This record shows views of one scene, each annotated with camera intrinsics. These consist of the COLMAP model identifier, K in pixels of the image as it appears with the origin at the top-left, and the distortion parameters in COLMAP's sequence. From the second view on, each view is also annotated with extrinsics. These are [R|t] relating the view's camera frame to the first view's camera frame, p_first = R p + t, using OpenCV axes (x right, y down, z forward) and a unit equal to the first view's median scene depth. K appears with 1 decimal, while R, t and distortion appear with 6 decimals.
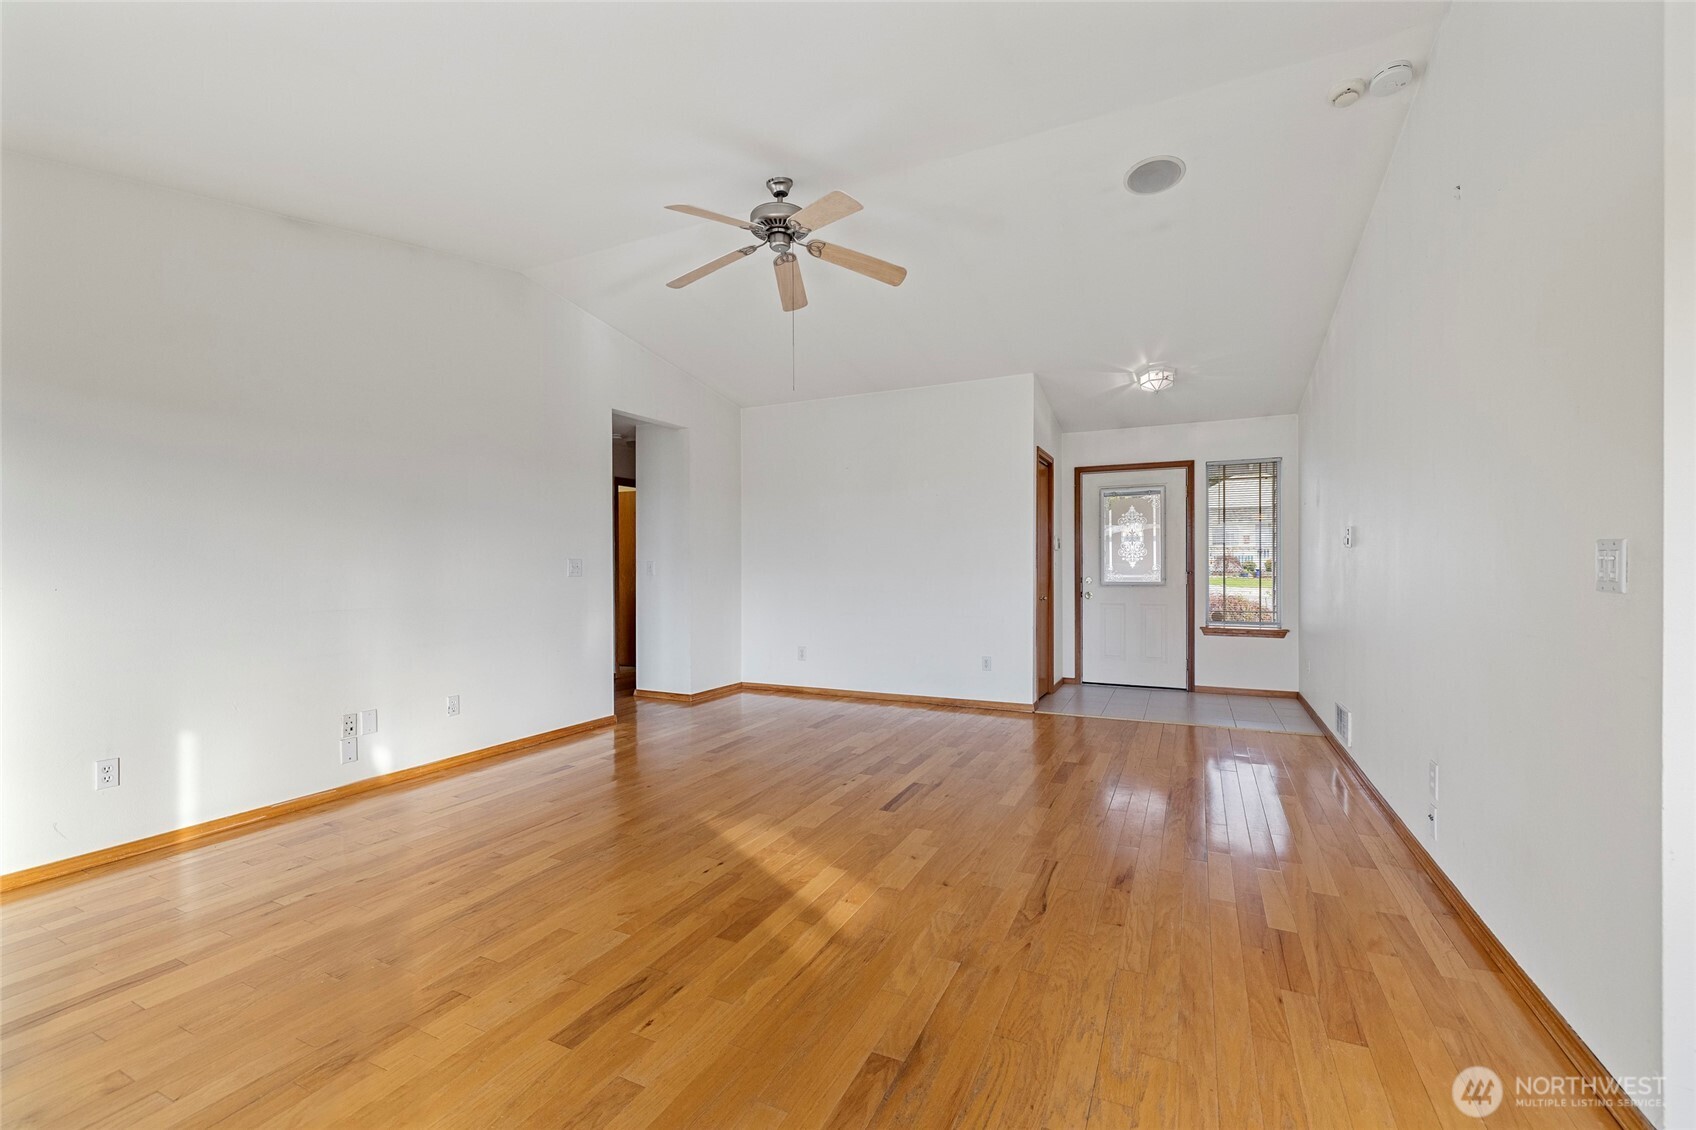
lens RADIAL K [[752.7, 0, 846.0], [0, 752.7, 569.2], [0, 0, 1]] dist [0.028744, 0.000065]
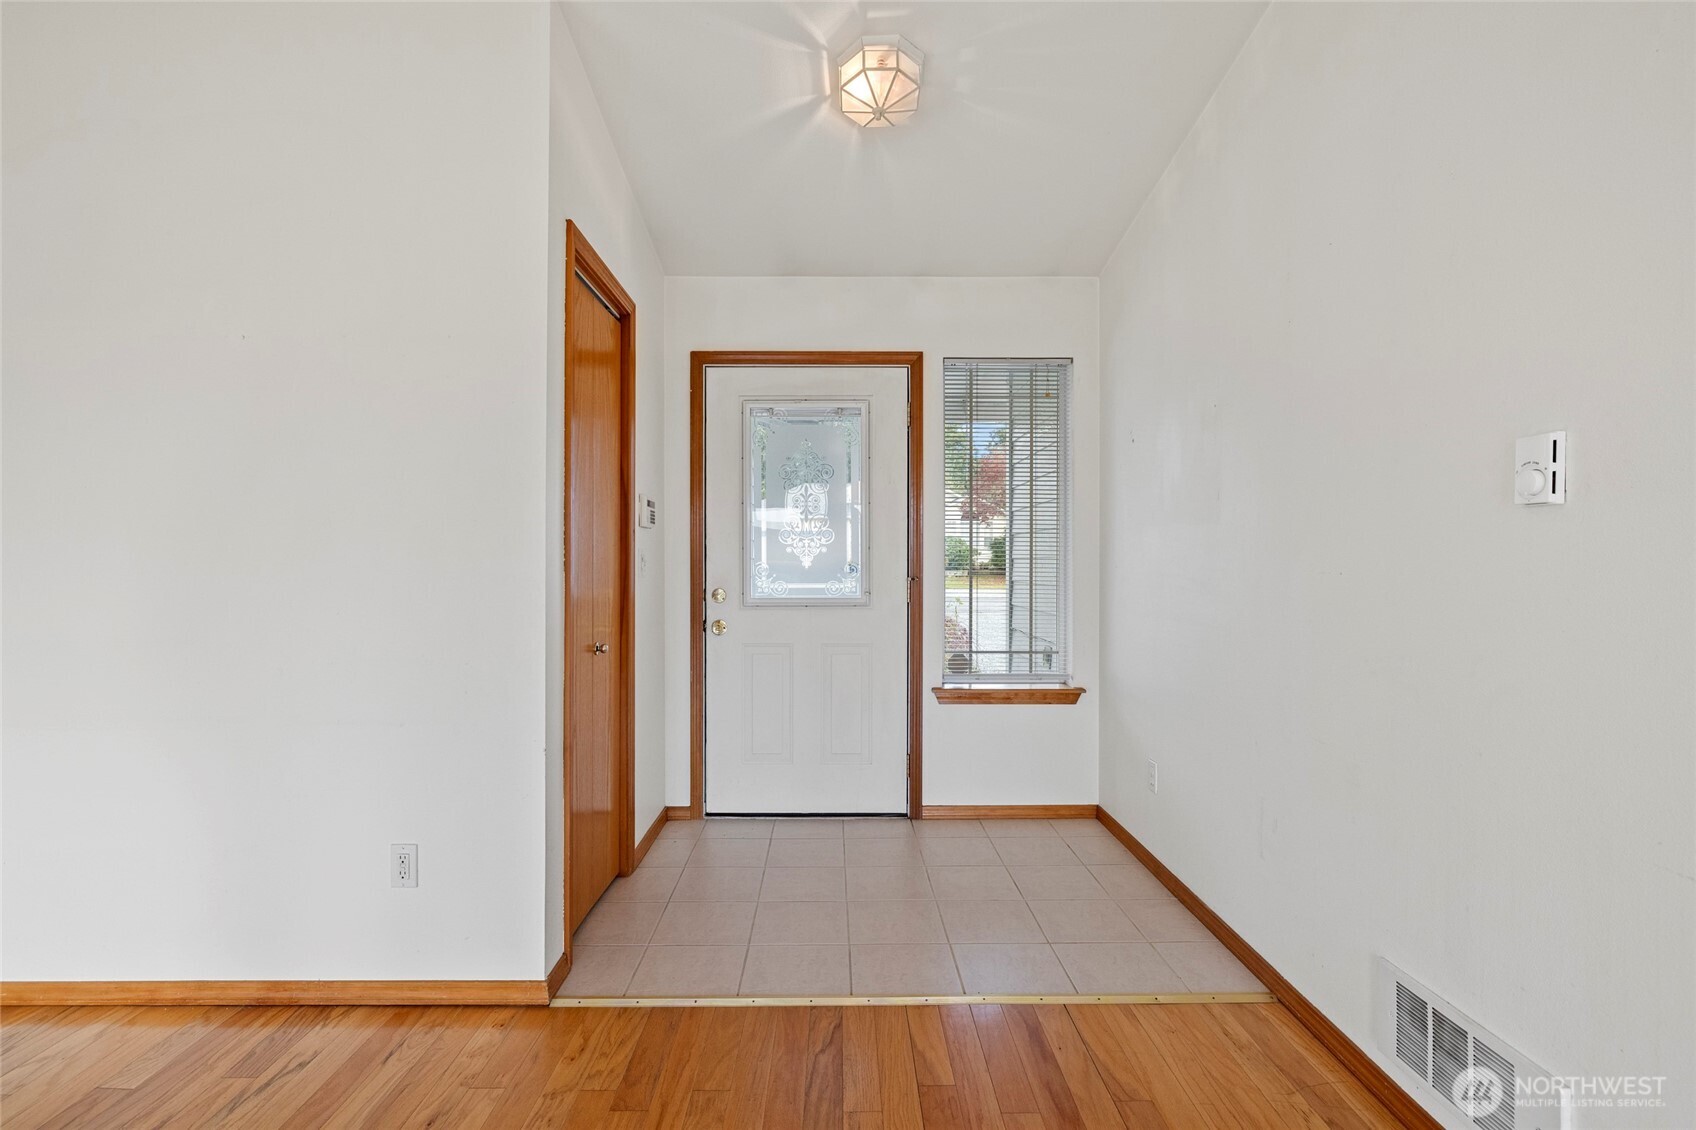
lens RADIAL K [[829.2, 0, 846.9], [0, 829.2, 563.2], [0, 0, 1]] dist [-0.001480, -0.000031]
pose [[0.904391, 0.003143, 0.426693, 0.181109], [-0.002654, 0.999995, -0.001739, -0.004587], [-0.426696, 0.000440, 0.904395, 0.523739]]
